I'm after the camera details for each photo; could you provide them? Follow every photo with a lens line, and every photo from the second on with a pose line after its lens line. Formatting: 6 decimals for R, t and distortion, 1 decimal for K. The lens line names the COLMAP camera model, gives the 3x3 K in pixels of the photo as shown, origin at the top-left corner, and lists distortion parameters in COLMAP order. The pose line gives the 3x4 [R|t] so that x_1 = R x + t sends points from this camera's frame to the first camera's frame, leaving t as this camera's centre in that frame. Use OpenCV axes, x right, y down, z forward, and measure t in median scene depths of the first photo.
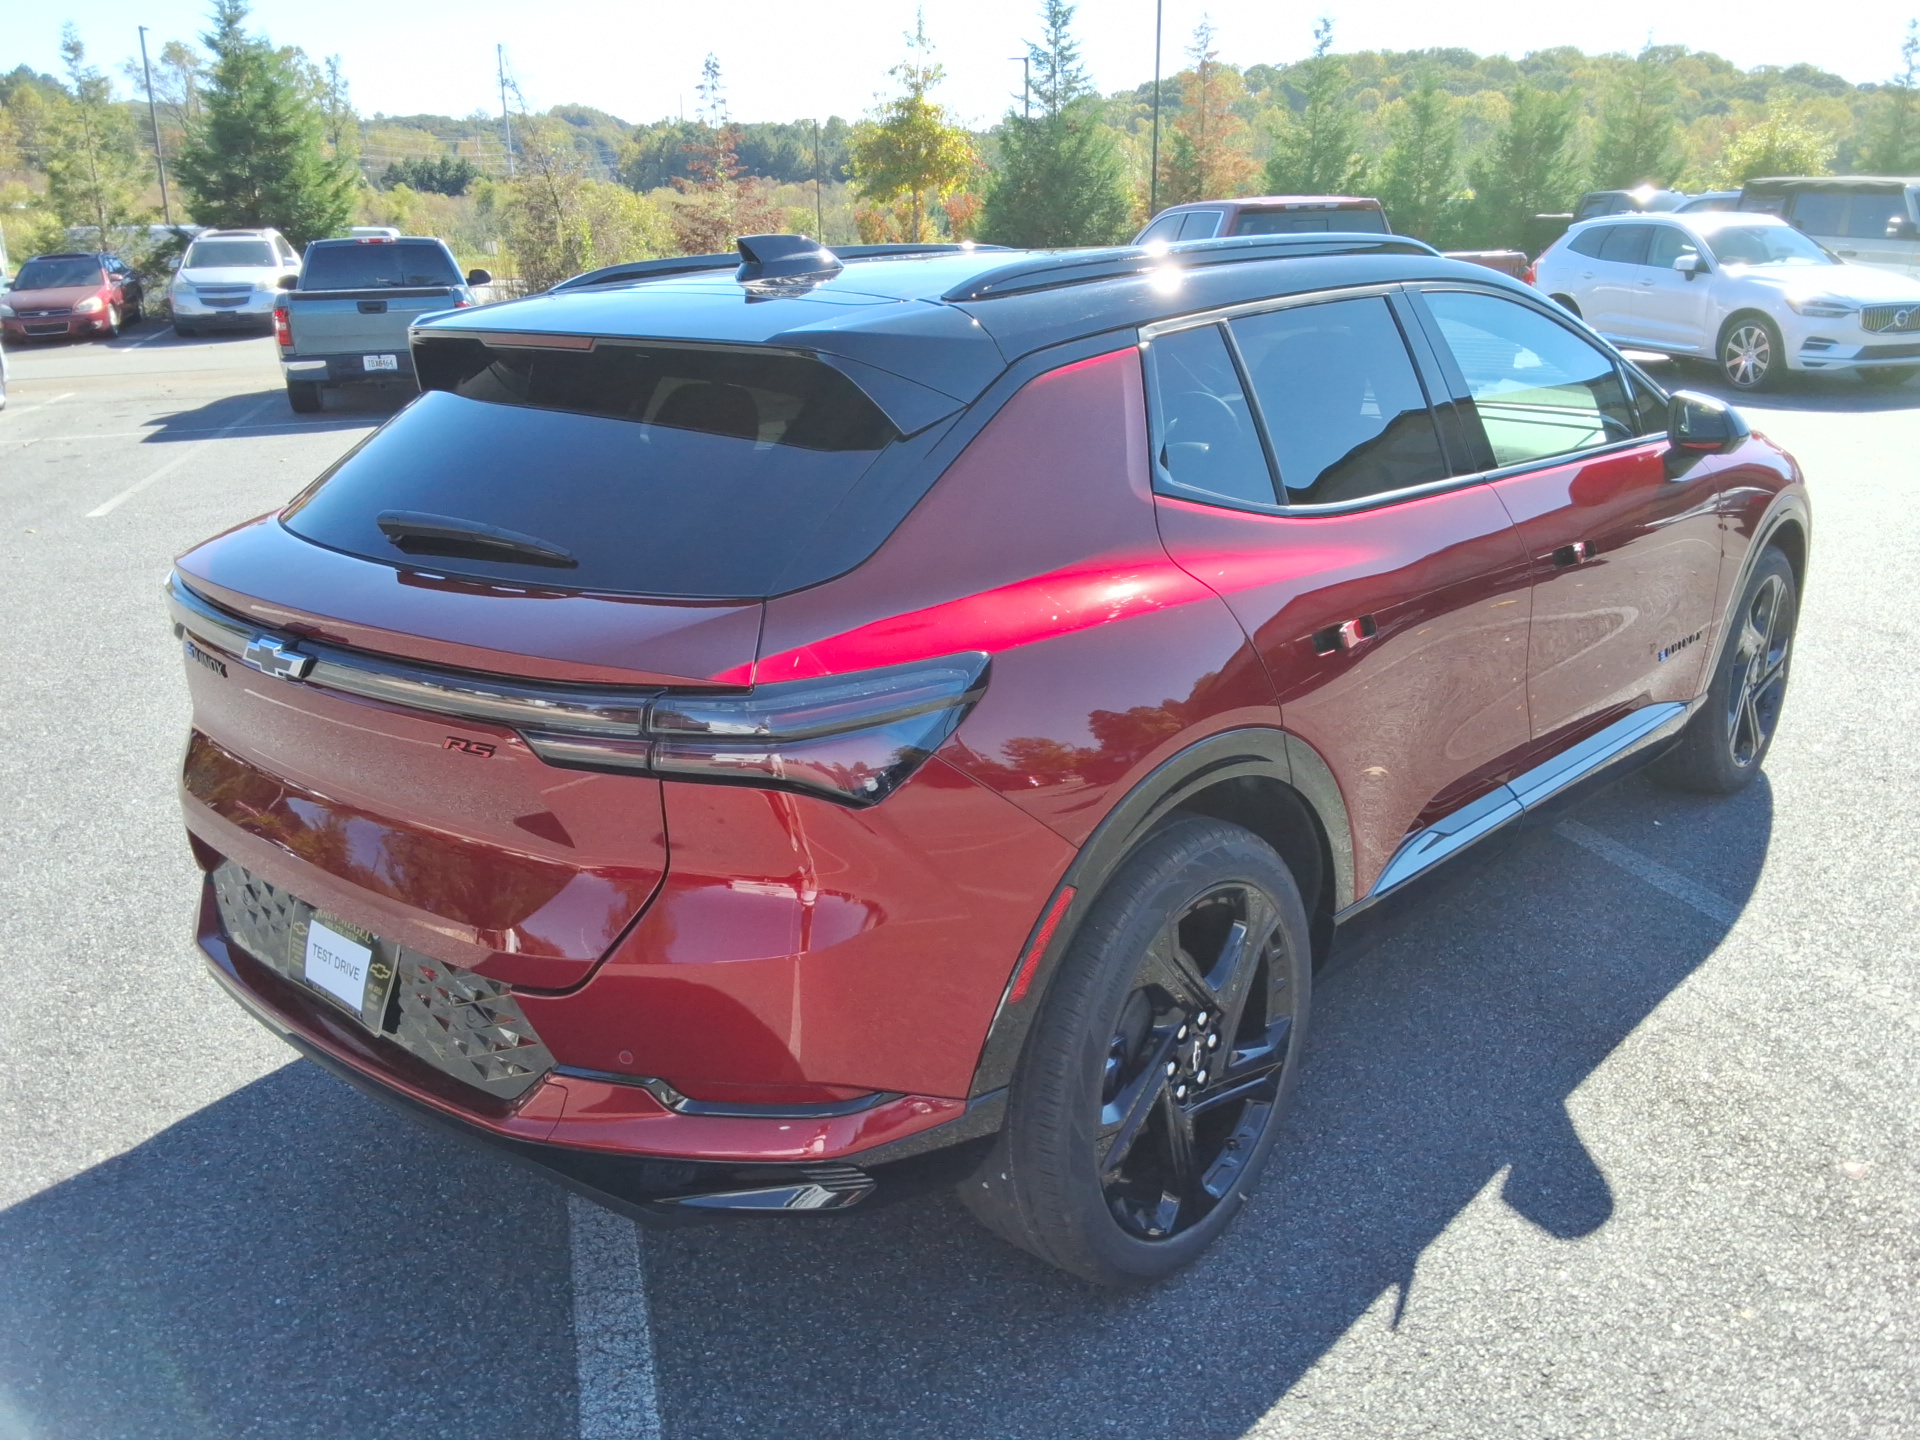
lens RADIAL K [[1552.2, 0, 977.5], [0, 1552.2, 711.7], [0, 0, 1]] dist [0.111502, -0.176601]
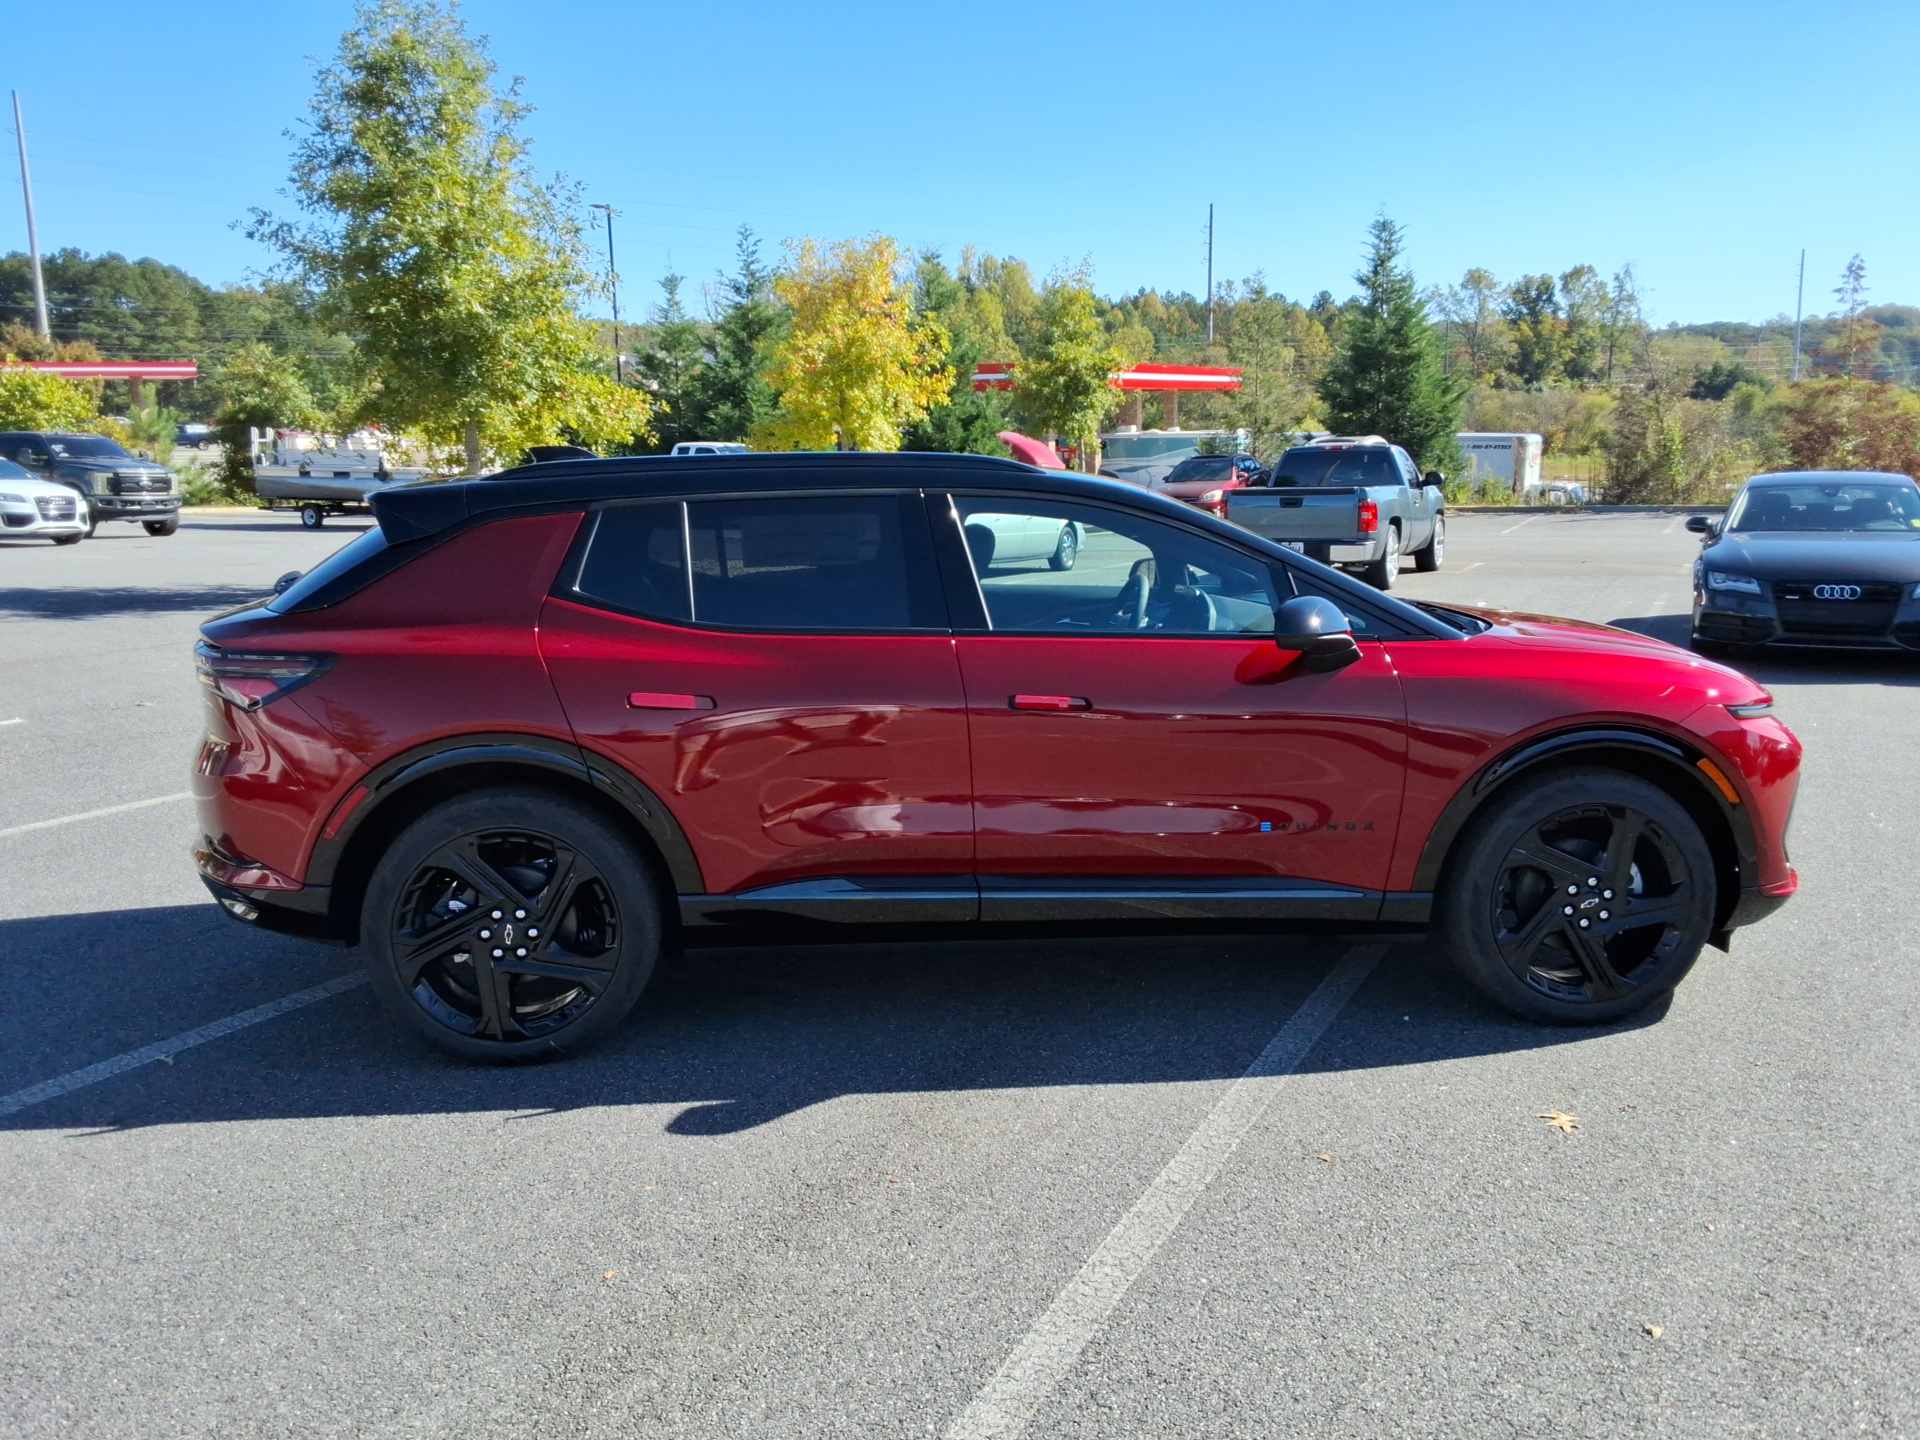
lens RADIAL K [[1552.2, 0, 977.5], [0, 1552.2, 711.7], [0, 0, 1]] dist [0.111502, -0.176601]
pose [[0.730002, 0.126248, -0.671683, 0.120633], [-0.206928, 0.977490, -0.041169, -0.003273], [0.651366, 0.169043, 0.739694, 0.004572]]
